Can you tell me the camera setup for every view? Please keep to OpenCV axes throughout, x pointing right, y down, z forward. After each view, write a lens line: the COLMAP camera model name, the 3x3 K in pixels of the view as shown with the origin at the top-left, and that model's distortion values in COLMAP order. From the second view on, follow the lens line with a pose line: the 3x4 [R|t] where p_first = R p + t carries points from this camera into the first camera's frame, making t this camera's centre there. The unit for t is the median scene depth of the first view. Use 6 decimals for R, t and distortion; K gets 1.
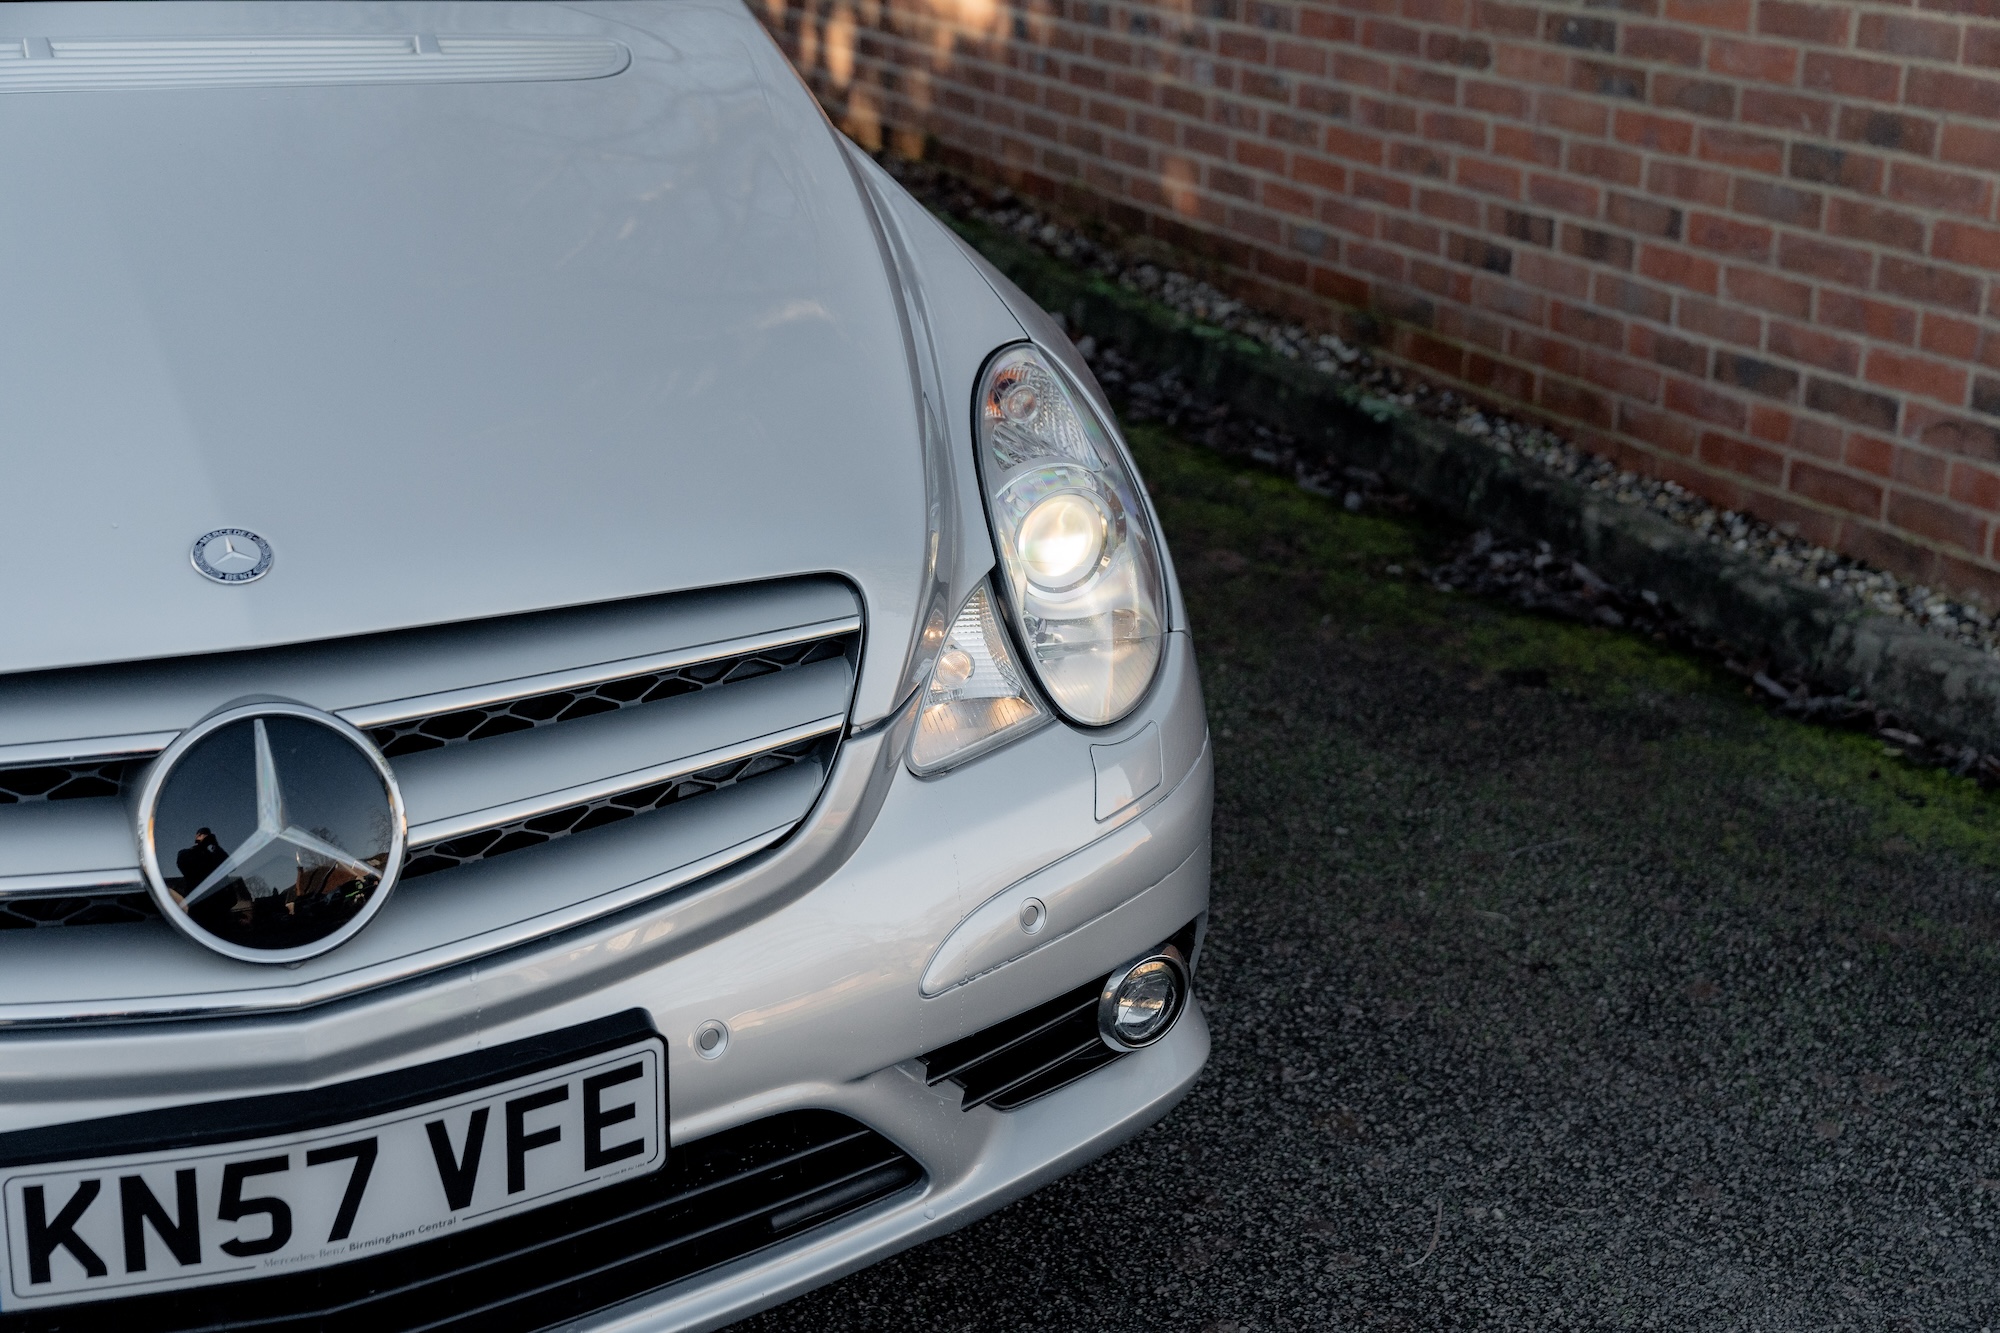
lens RADIAL K [[2792.0, 0, 1003.6], [0, 2792.0, 674.7], [0, 0, 1]] dist [0.115316, -0.135636]
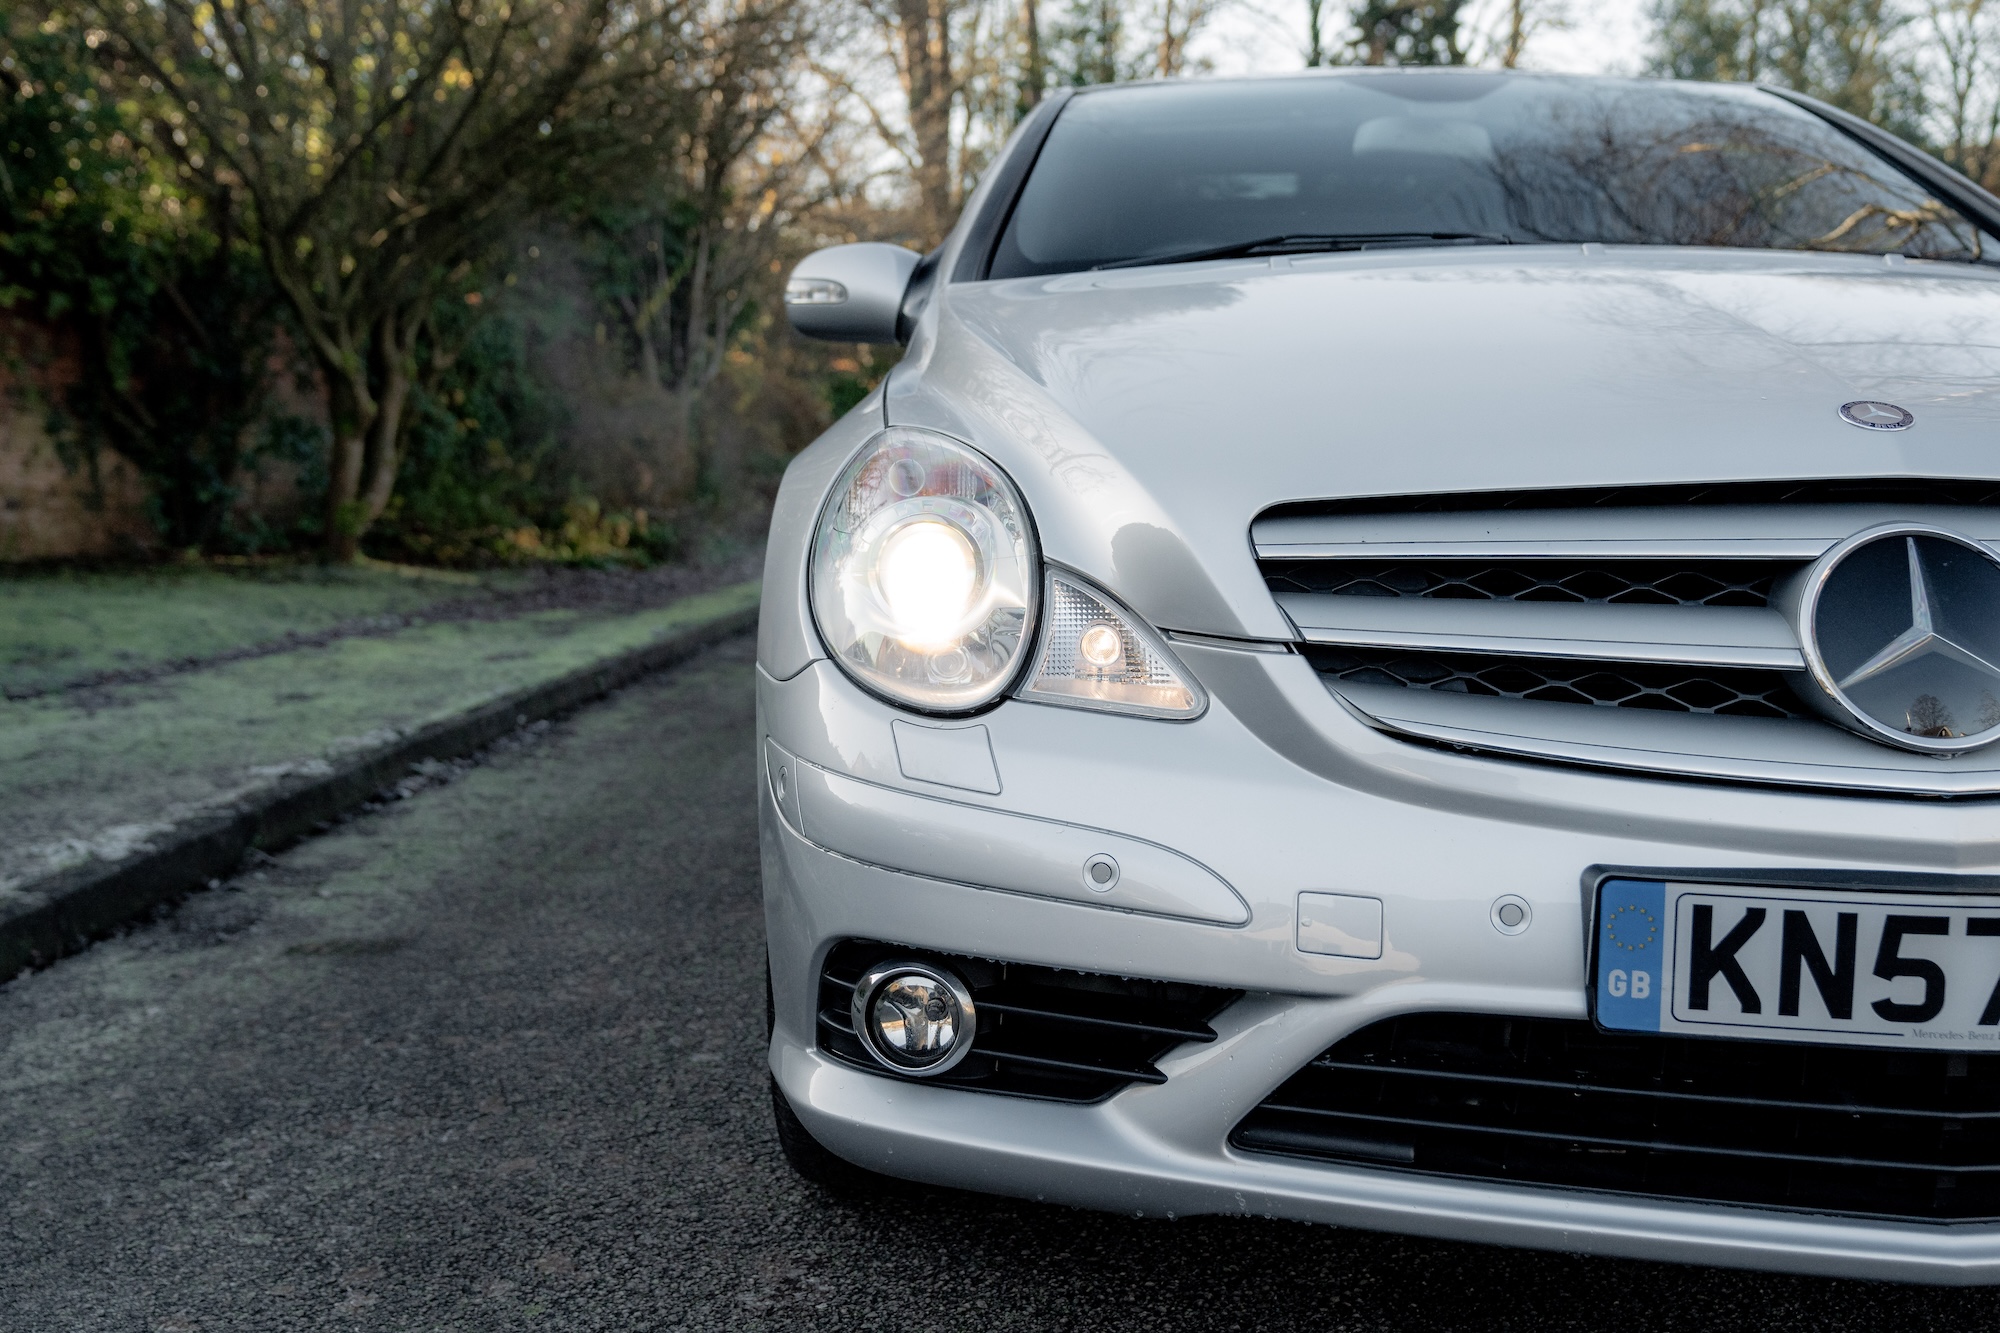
lens RADIAL K [[1975.2, 0, 991.6], [0, 1975.2, 672.2], [0, 0, 1]] dist [0.086524, -0.079399]
pose [[0.896615, 0.012441, -0.442635, -0.193884], [-0.136587, 0.958633, -0.249732, 0.249823], [0.421218, 0.284372, 0.861225, 0.158106]]
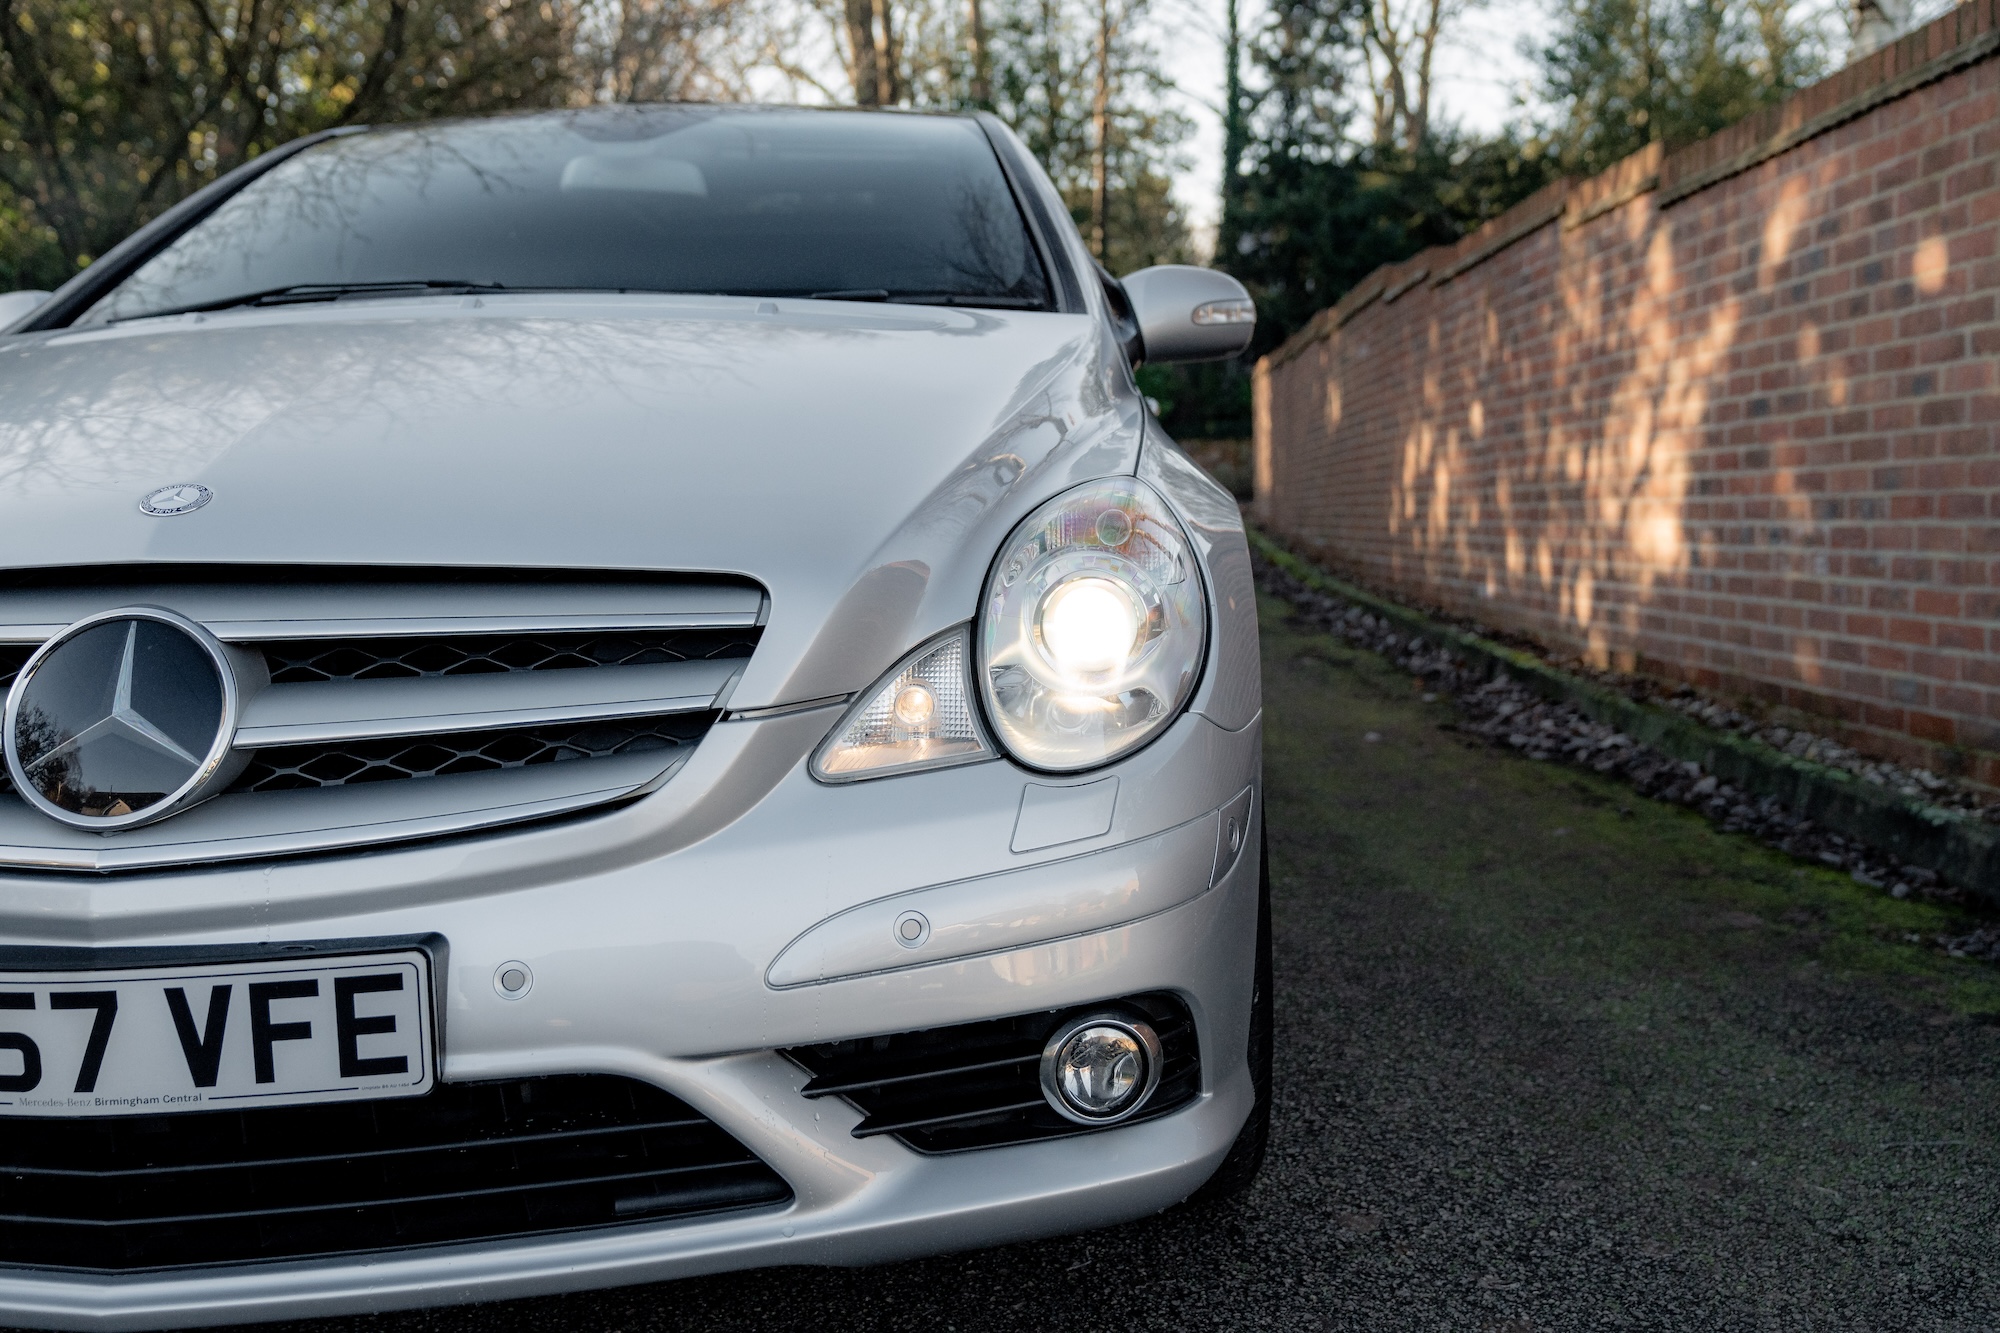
lens RADIAL K [[1872.8, 0, 986.4], [0, 1872.8, 674.6], [0, 0, 1]] dist [0.073990, -0.075790]
pose [[0.888791, -0.002024, -0.458309, 0.321250], [-0.113775, 0.967713, -0.224915, 0.138426], [0.443967, 0.252046, 0.859864, 0.401219]]
